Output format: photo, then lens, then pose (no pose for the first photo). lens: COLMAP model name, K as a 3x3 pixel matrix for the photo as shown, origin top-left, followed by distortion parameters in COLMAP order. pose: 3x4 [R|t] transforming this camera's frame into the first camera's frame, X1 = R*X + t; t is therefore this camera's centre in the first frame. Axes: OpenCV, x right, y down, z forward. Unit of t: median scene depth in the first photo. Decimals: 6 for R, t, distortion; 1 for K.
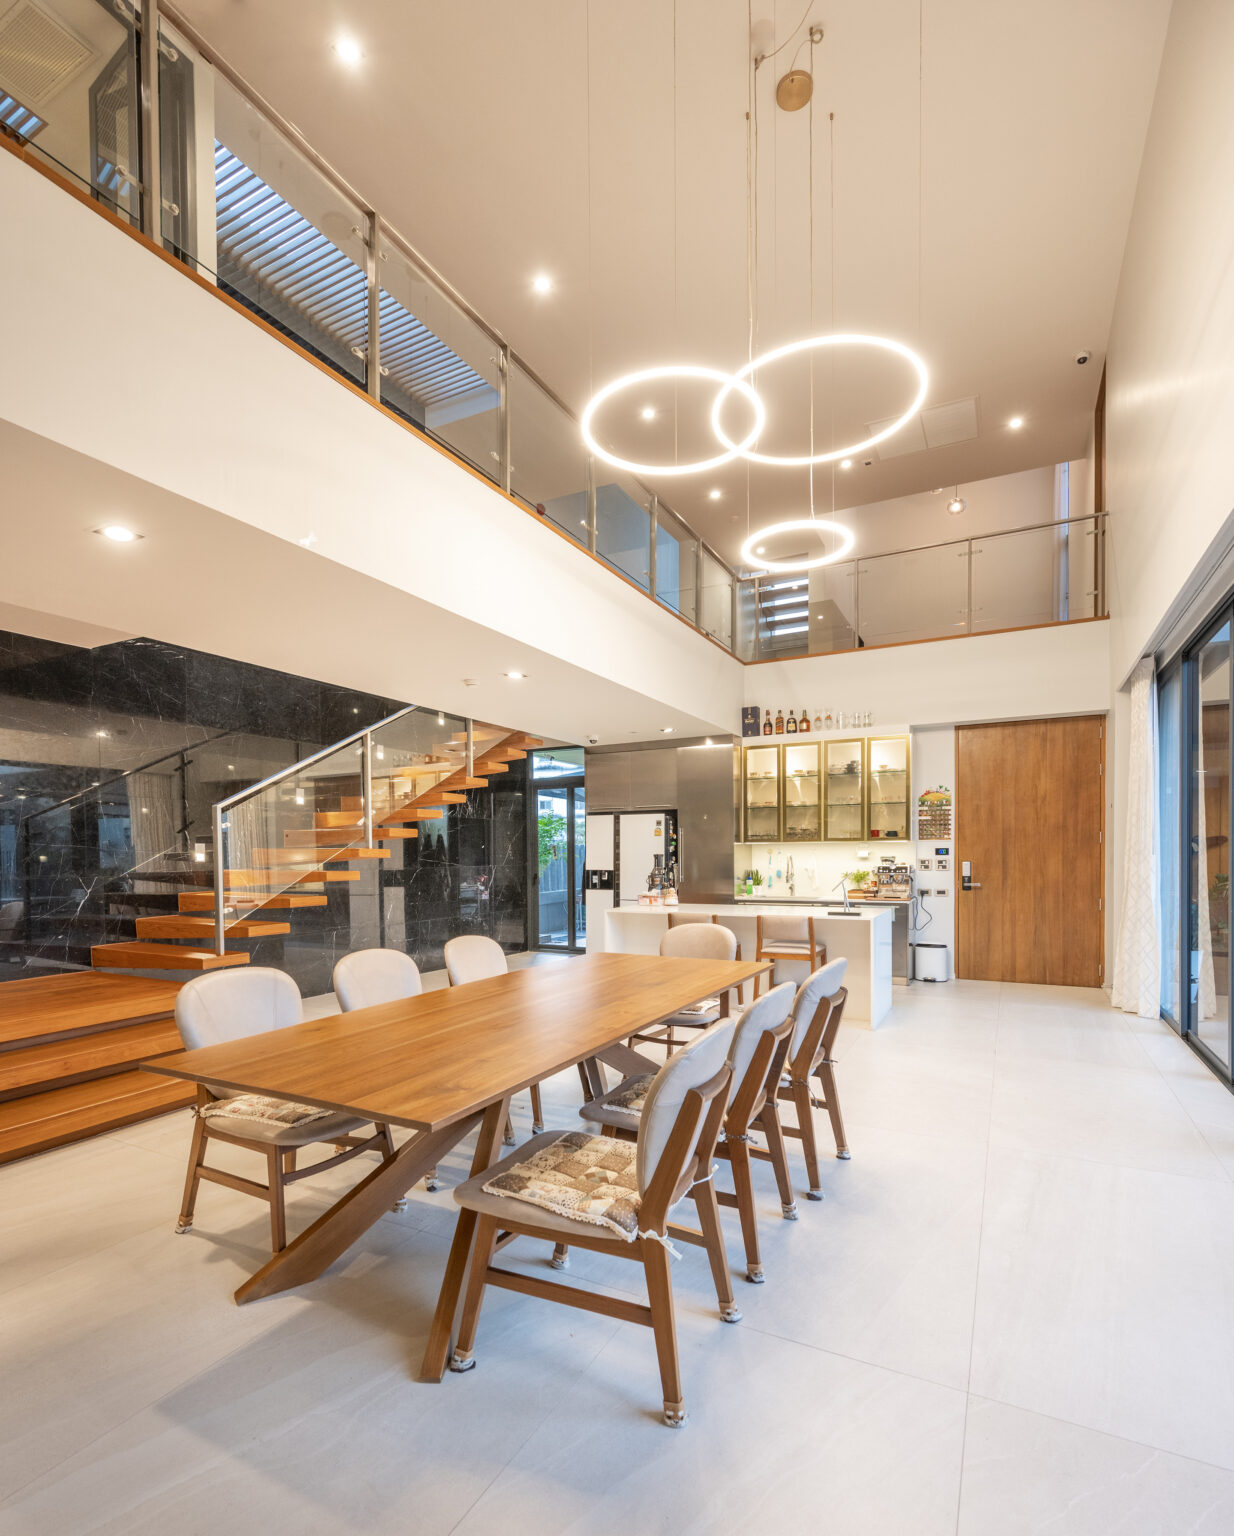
lens RADIAL K [[702.9, 0, 620.3], [0, 702.9, 873.4], [0, 0, 1]] dist [0.004344, 0.000205]
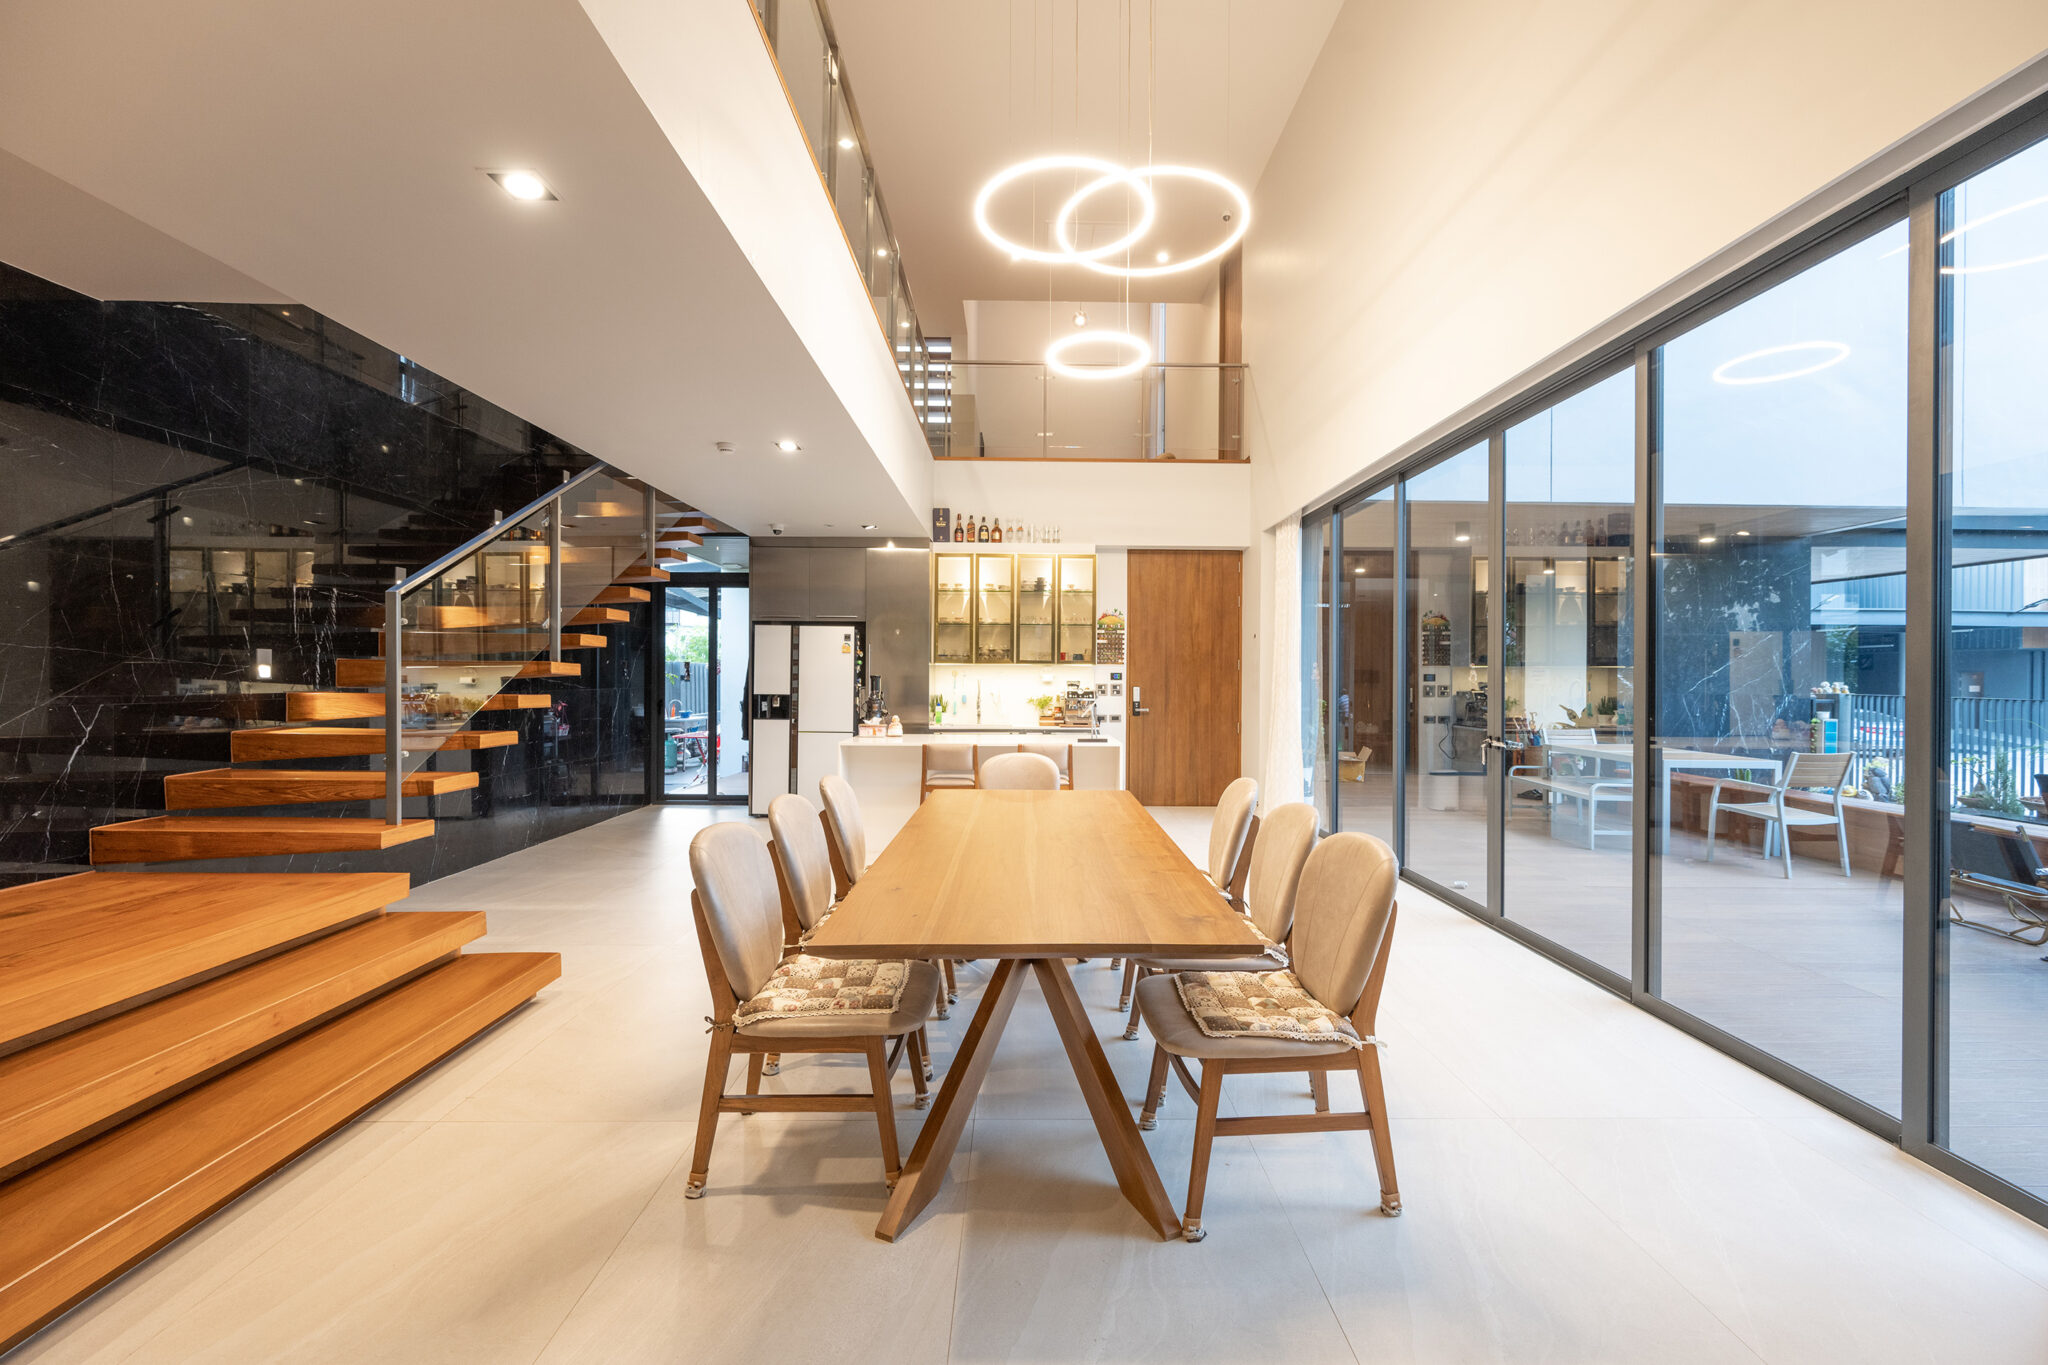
lens RADIAL K [[848.4, 0, 1024.0], [0, 848.4, 682.5], [0, 0, 1]] dist [-0.001782, -0.000014]
pose [[0.877632, 0.008750, 0.479256, -0.228489], [0.000872, 0.999803, -0.019850, 0.000871], [-0.479335, 0.017839, 0.877451, 0.028774]]
